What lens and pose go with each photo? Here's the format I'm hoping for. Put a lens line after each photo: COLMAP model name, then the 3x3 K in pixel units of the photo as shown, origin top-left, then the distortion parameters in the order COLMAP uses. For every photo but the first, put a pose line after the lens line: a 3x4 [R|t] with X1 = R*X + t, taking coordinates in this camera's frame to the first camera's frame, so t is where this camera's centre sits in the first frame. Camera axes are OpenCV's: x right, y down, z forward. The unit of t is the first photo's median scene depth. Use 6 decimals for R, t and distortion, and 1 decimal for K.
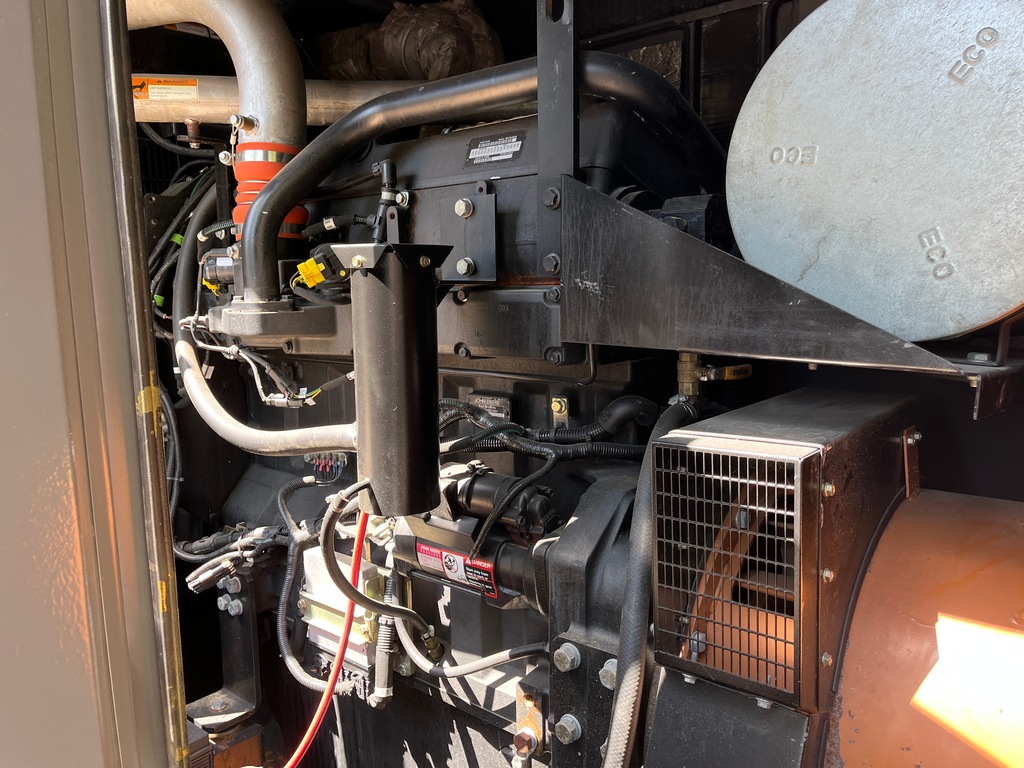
lens RADIAL K [[794.9, 0, 512.0], [0, 794.9, 384.0], [0, 0, 1]] dist [0.000254, -0.002625]
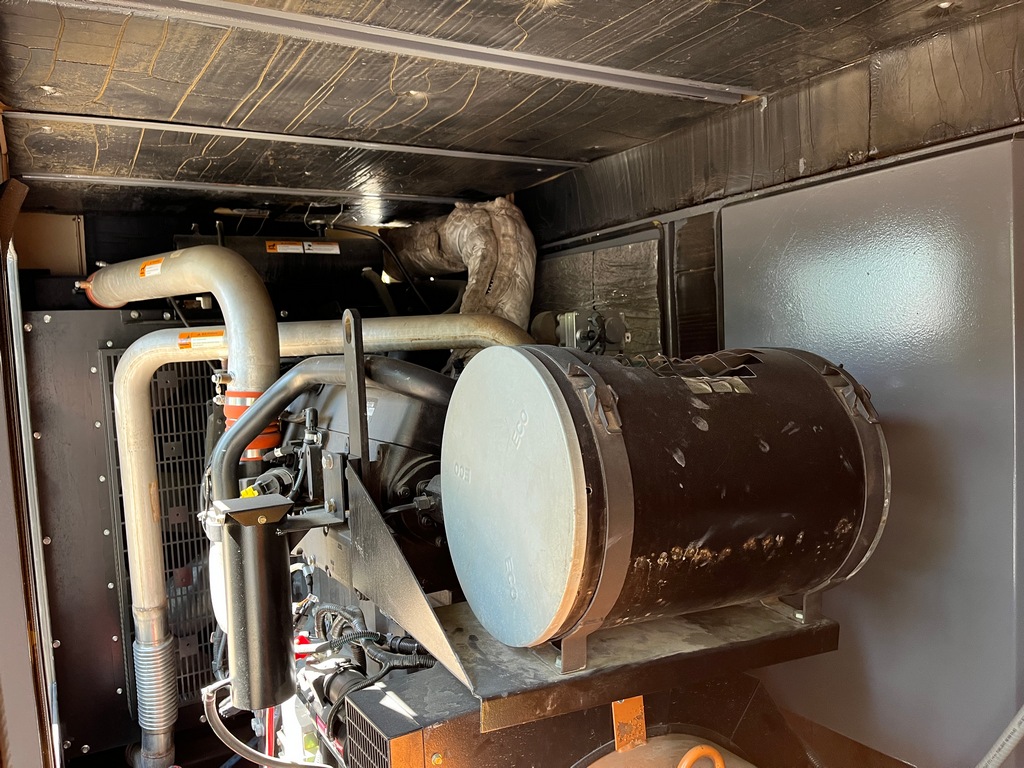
lens RADIAL K [[794.9, 0, 512.0], [0, 794.9, 384.0], [0, 0, 1]] dist [0.000254, -0.002625]
pose [[0.947309, -0.010182, -0.320160, 0.339551], [-0.015203, 0.996939, -0.076690, -0.134705], [0.319961, 0.077516, 0.944254, -0.074479]]
